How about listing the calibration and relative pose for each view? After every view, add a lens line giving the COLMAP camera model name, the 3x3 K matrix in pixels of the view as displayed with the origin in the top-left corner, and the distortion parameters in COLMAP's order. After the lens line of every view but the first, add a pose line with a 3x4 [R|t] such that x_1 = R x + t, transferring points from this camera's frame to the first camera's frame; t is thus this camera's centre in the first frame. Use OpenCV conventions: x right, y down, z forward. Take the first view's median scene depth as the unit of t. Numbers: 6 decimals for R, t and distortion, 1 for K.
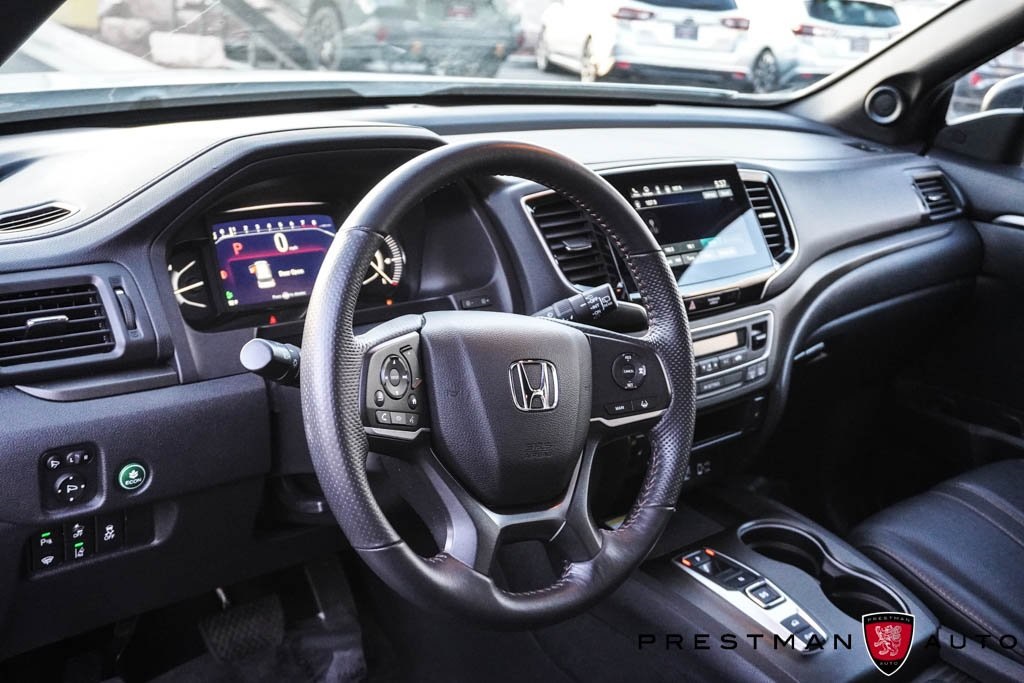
lens RADIAL K [[1159.1, 0, 509.9], [0, 1159.1, 342.0], [0, 0, 1]] dist [-0.011545, 0.000000]
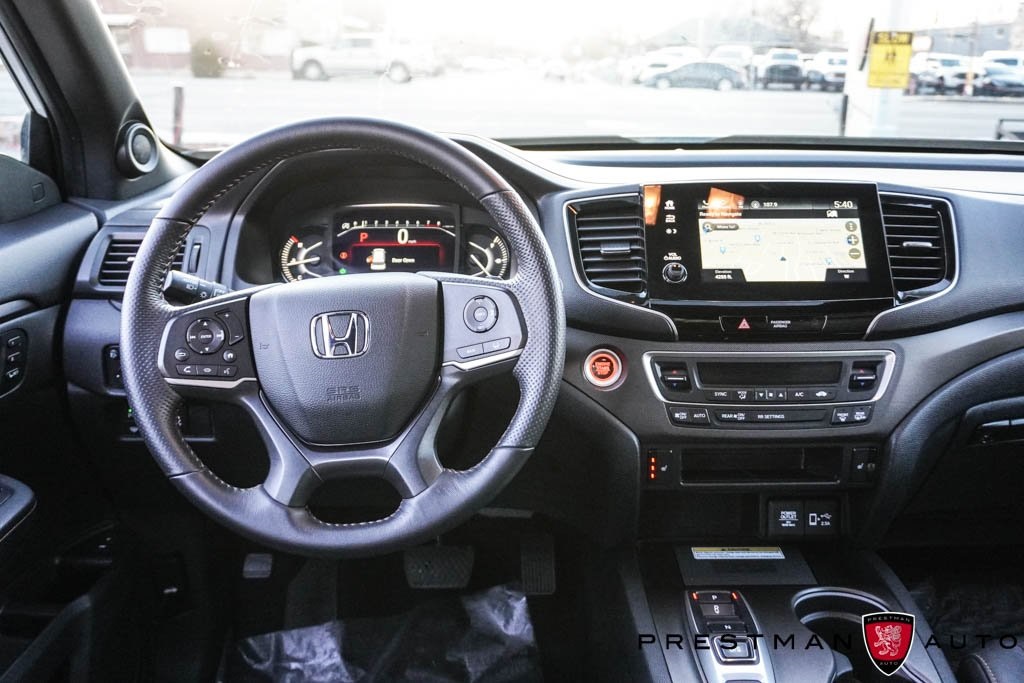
lens RADIAL K [[936.8, 0, 506.6], [0, 936.8, 335.6], [0, 0, 1]] dist [-0.015707, 0.000000]
pose [[0.750792, 0.096943, -0.653386, 0.507213], [-0.151566, 0.988063, -0.027562, 0.026972], [0.642914, 0.119725, 0.756523, 0.309148]]
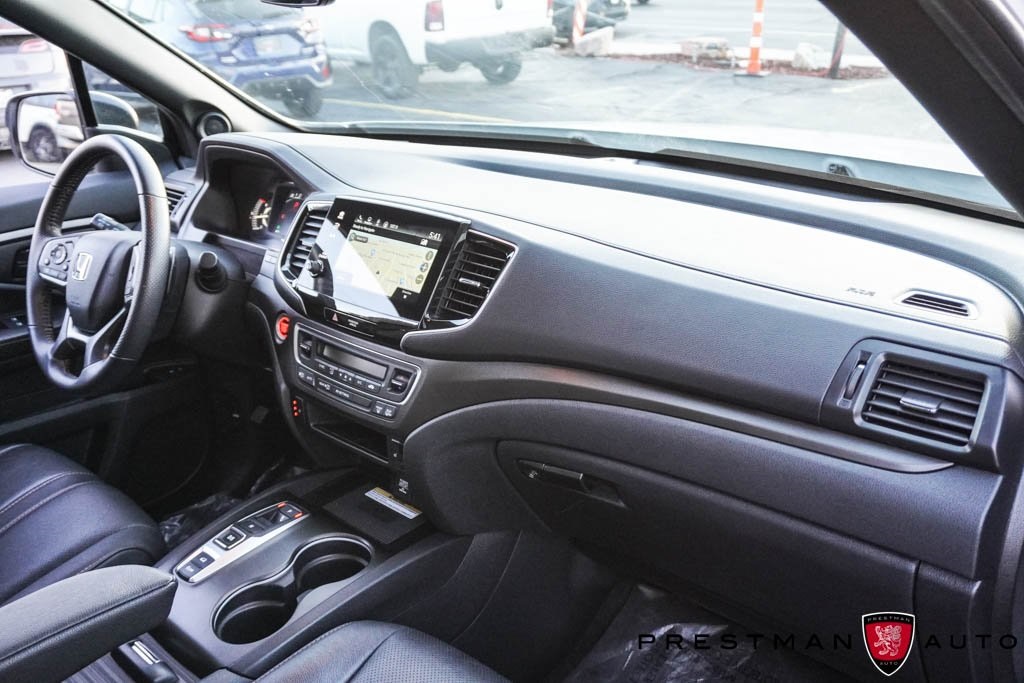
lens RADIAL K [[936.8, 0, 506.5], [0, 936.8, 345.5], [0, 0, 1]] dist [-0.015707, 0.000000]
pose [[0.096629, 0.273992, -0.956865, 1.099972], [-0.293438, 0.926477, 0.235658, -0.282476], [0.951082, 0.258009, 0.169924, 1.012529]]
